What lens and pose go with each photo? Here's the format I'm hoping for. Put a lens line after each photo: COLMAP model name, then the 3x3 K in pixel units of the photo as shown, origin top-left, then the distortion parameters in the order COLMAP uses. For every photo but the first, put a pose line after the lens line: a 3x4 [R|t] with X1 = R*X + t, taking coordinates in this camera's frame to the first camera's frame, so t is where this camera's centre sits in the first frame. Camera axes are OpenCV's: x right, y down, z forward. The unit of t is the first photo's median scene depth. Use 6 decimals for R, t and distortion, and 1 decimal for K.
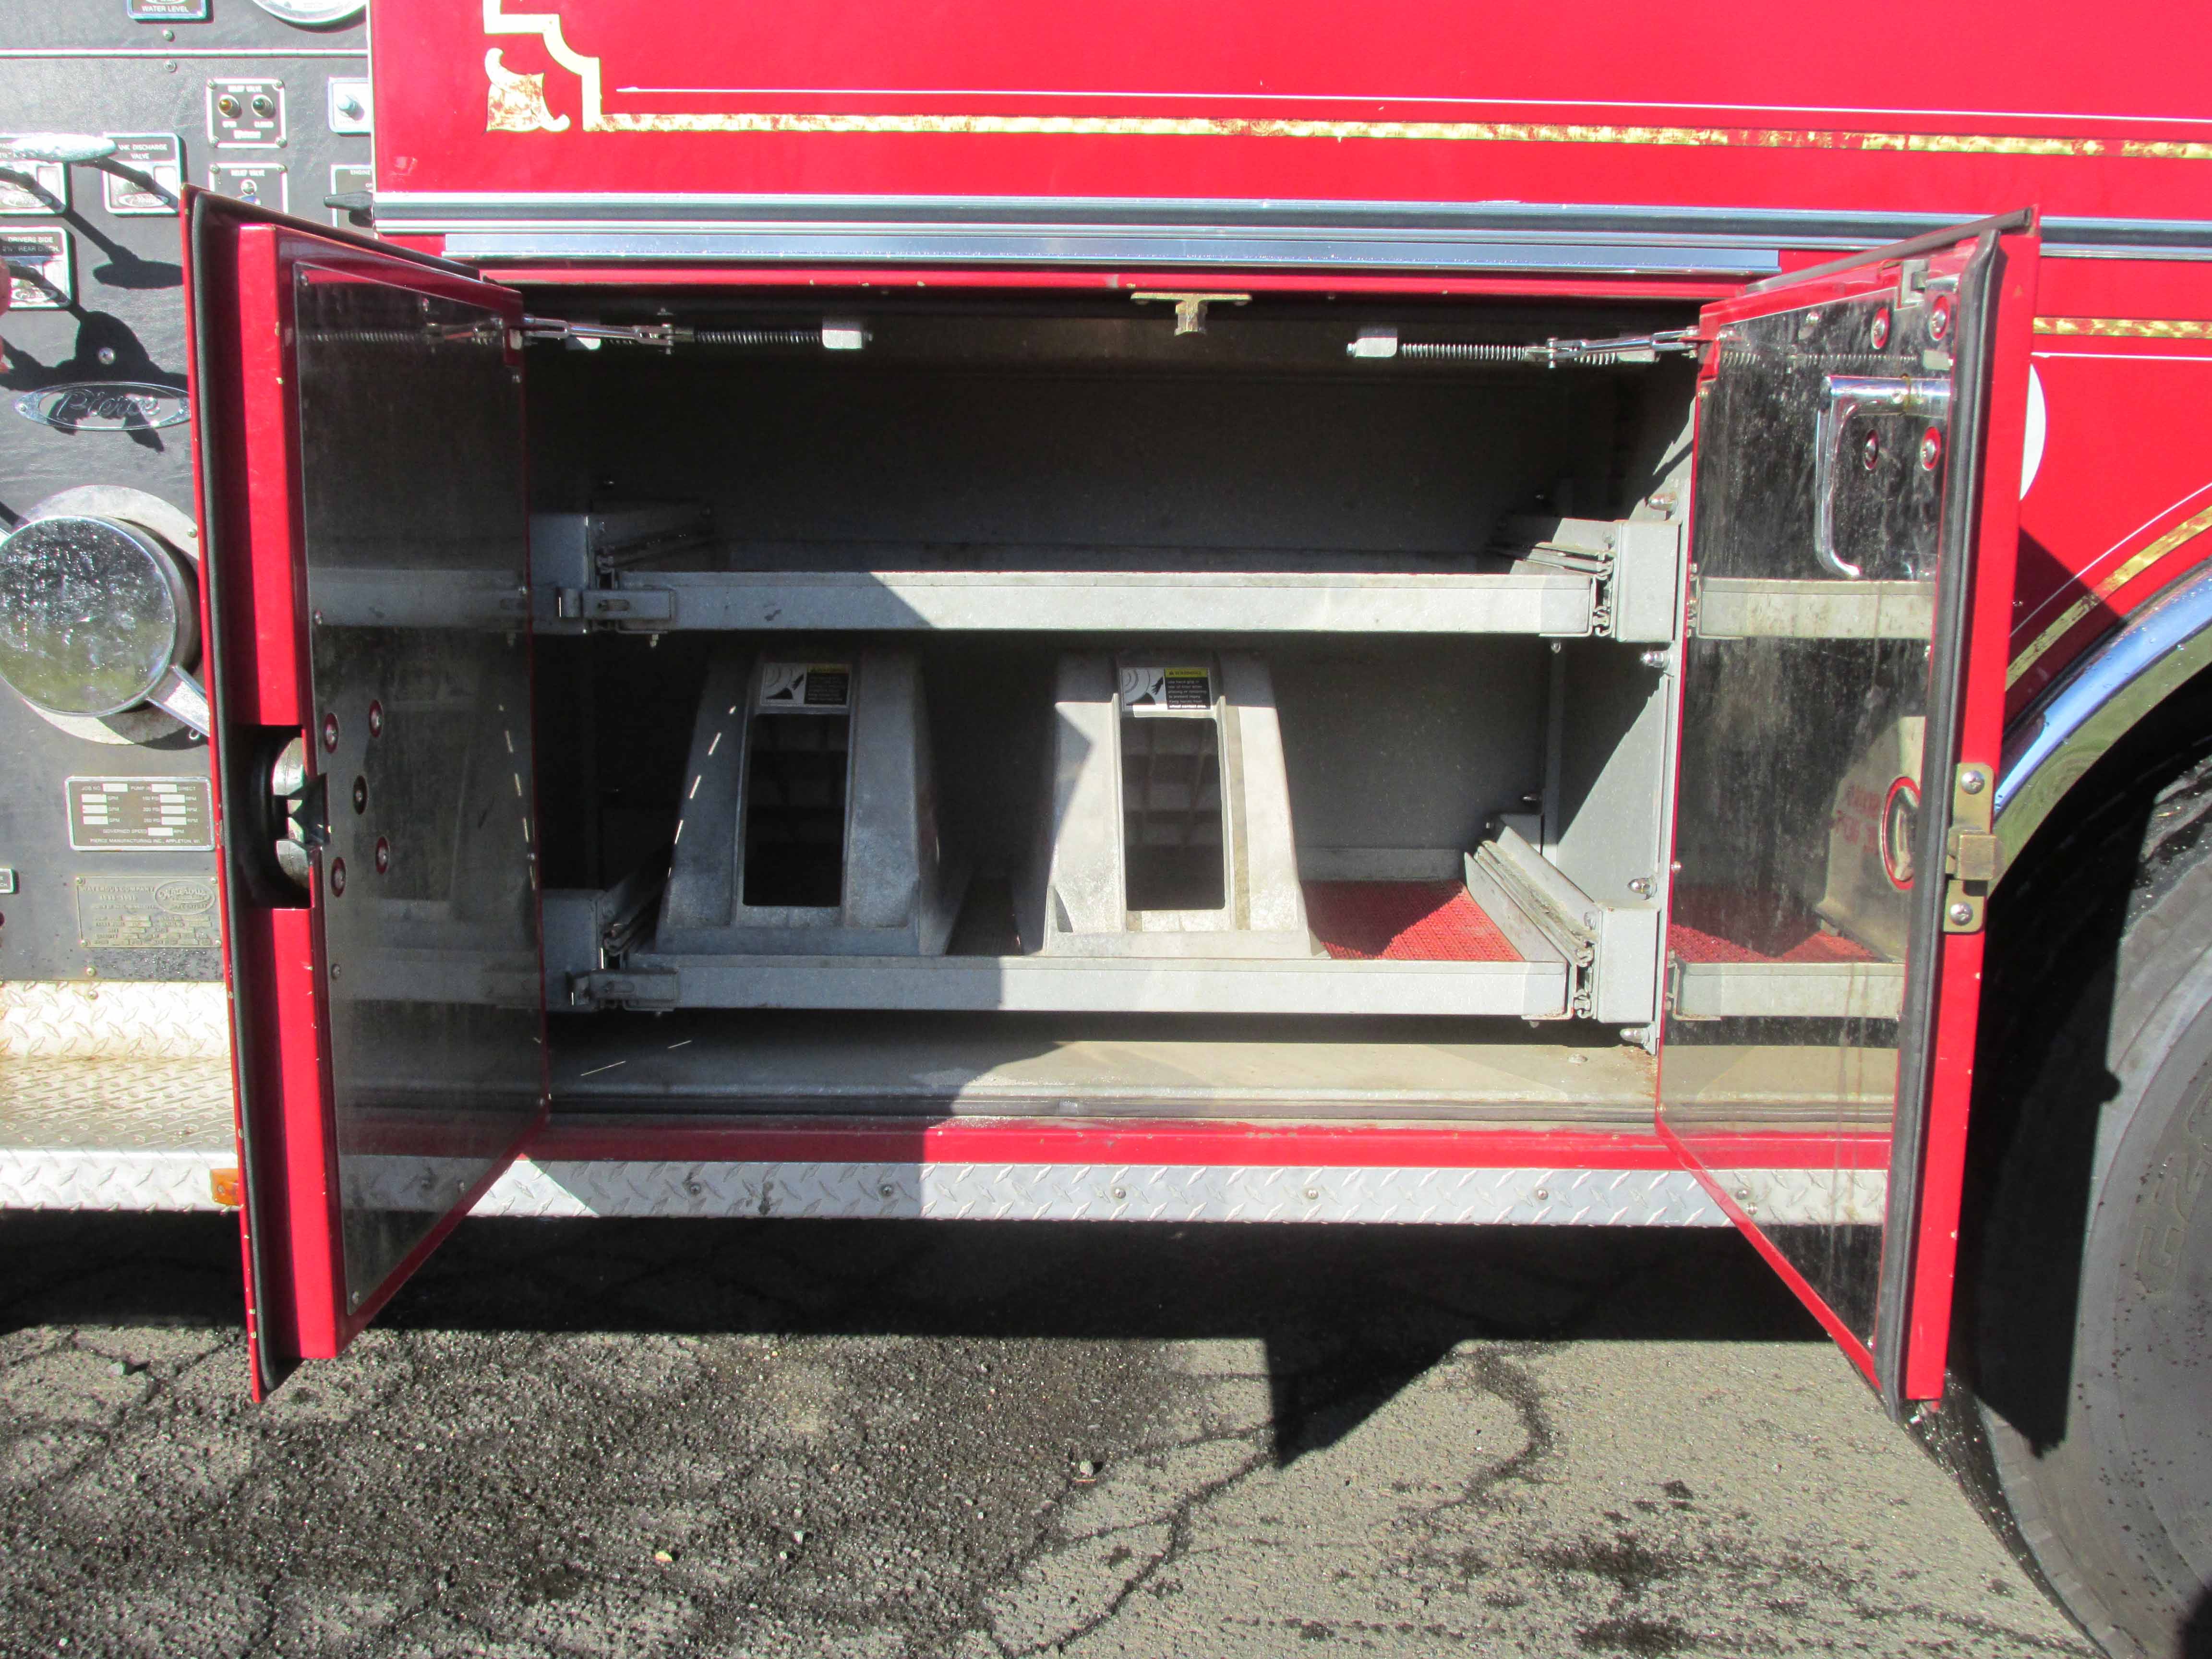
lens RADIAL K [[2069.4, 0, 1106.0], [0, 2069.4, 829.5], [0, 0, 1]] dist [-0.026007, 0.020874]
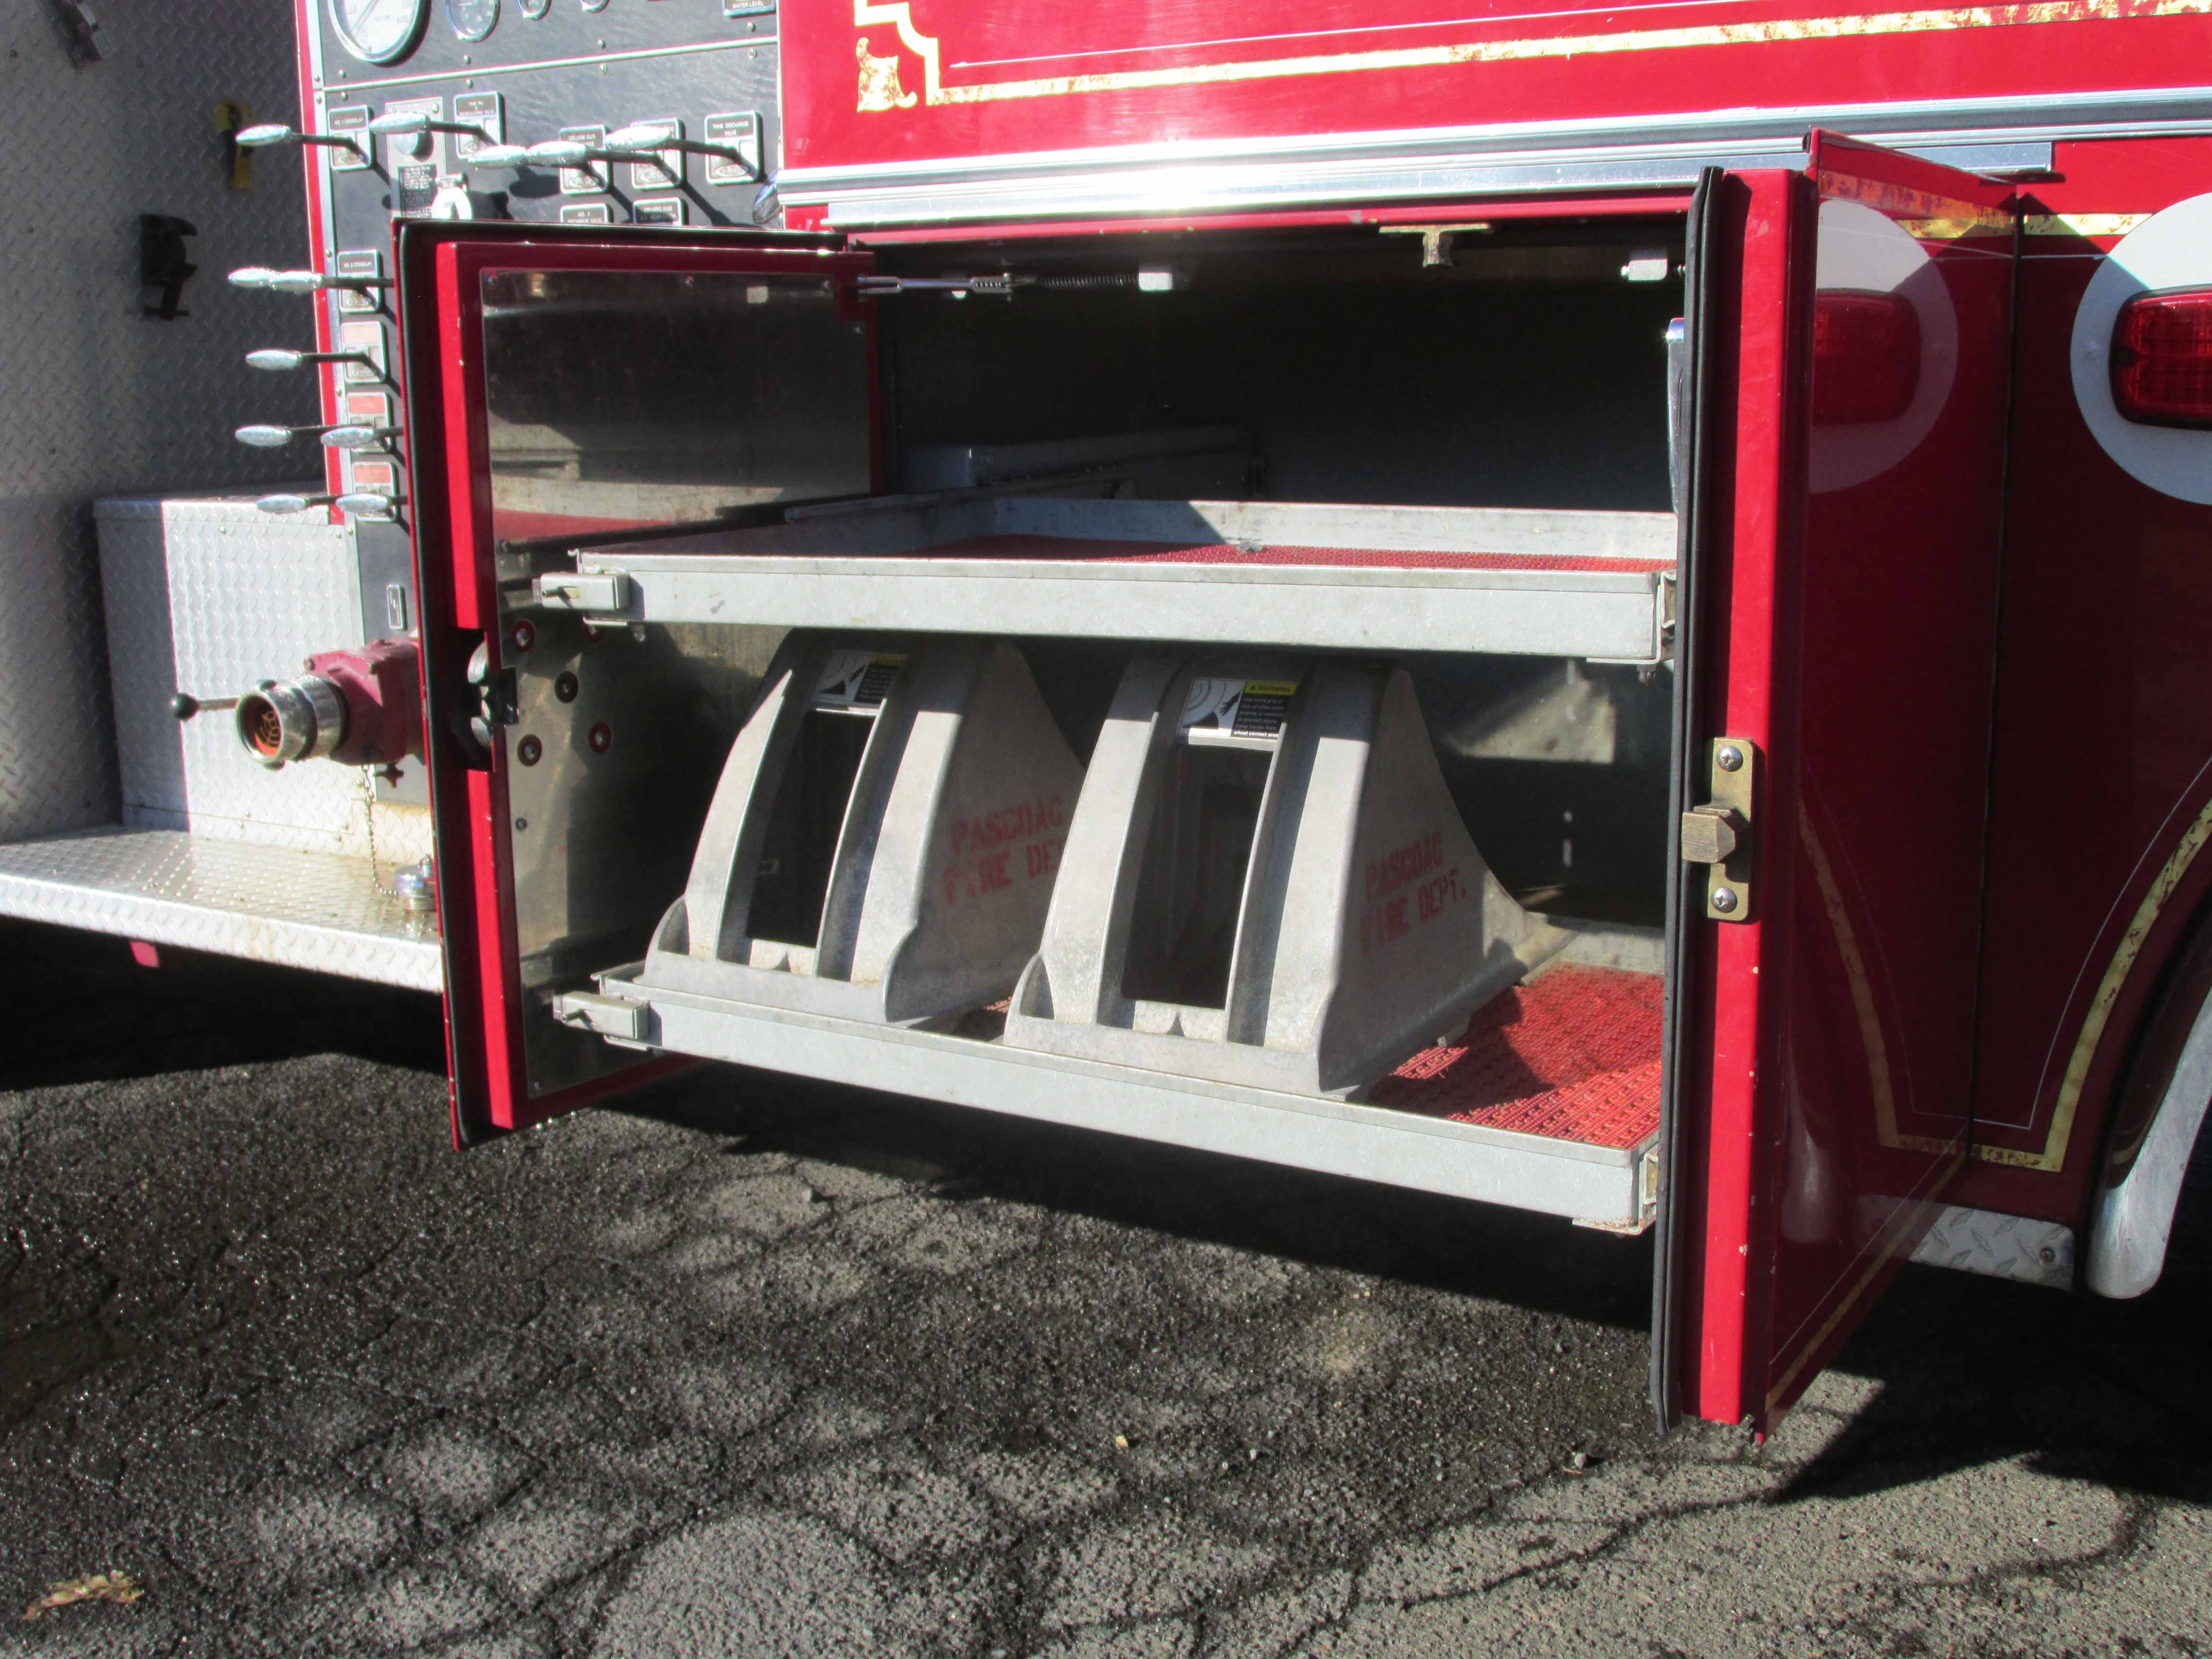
lens RADIAL K [[2418.8, 0, 1107.2], [0, 2418.8, 822.1], [0, 0, 1]] dist [-0.025808, -0.018359]
pose [[0.848882, 0.081457, -0.522269, 0.431852], [-0.068355, 0.996675, 0.044345, -0.013883], [0.524144, -0.001944, 0.851627, -0.046863]]
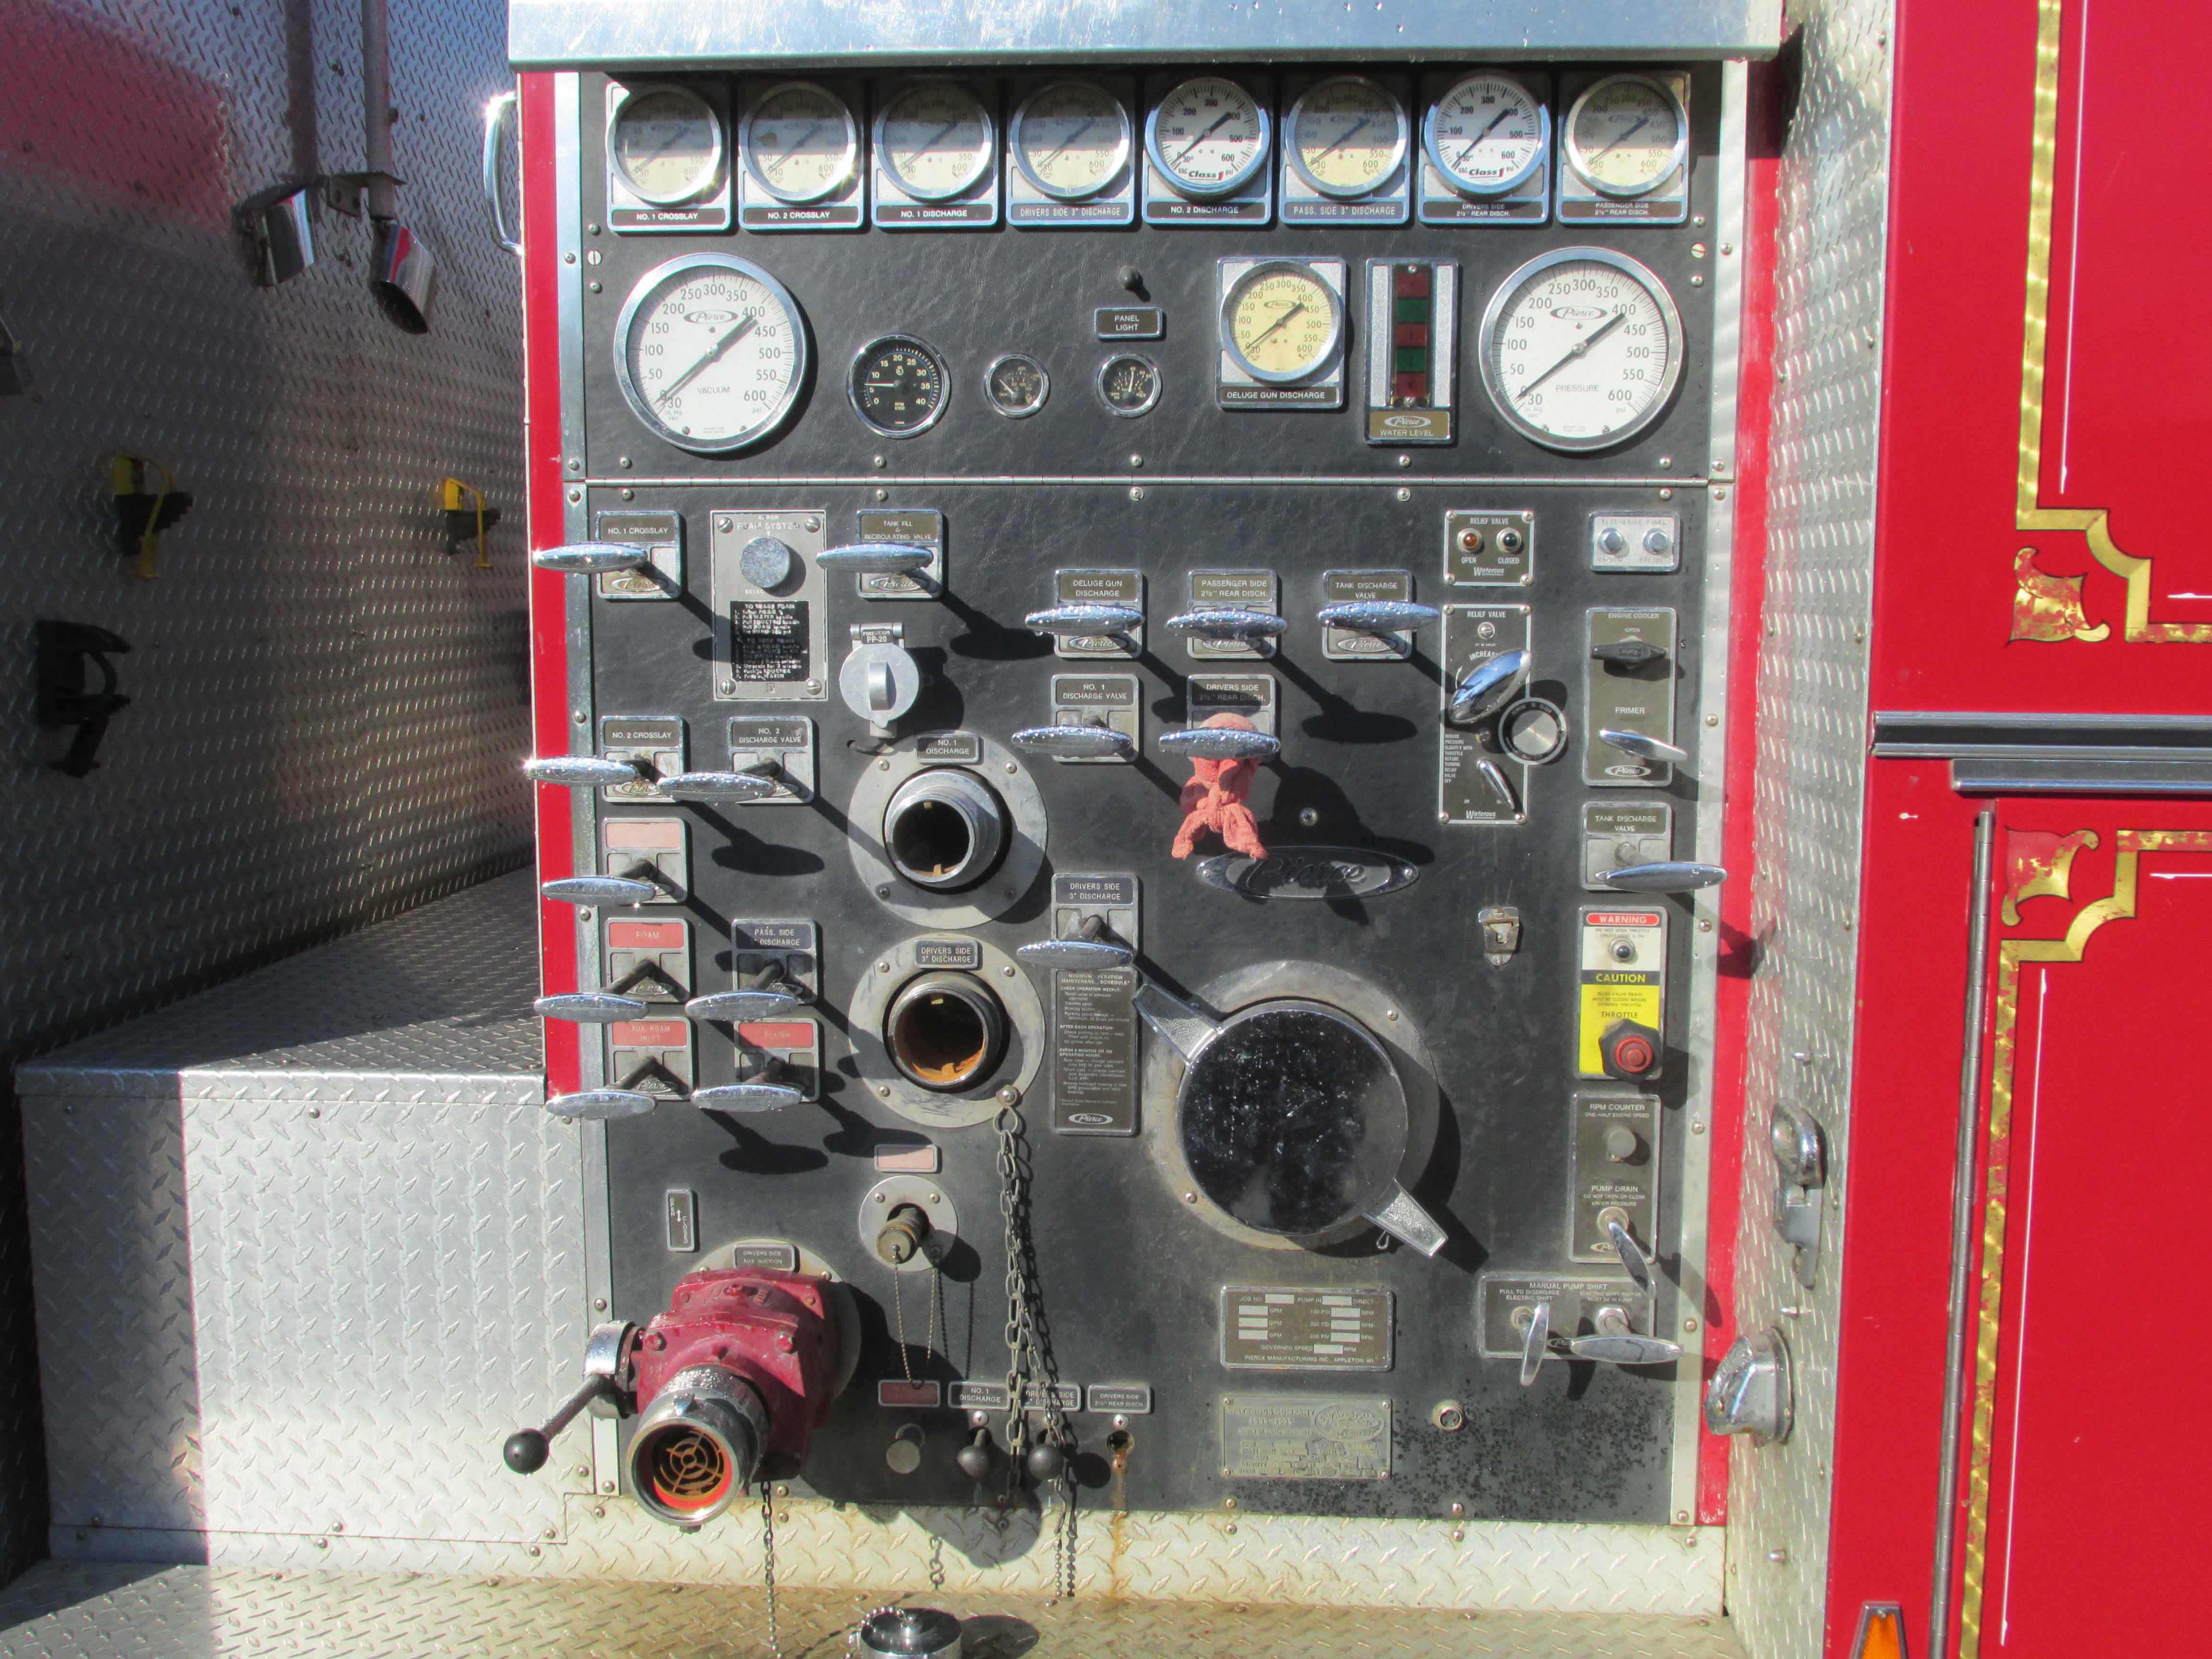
lens RADIAL K [[2140.0, 0, 1171.4], [0, 2140.0, 838.5], [0, 0, 1]] dist [-0.059379, 0.028362]
pose [[0.998961, 0.002650, -0.045506, -0.485710], [-0.005168, 0.998456, -0.055304, -0.164466], [0.045290, 0.055482, 0.997432, 0.086556]]
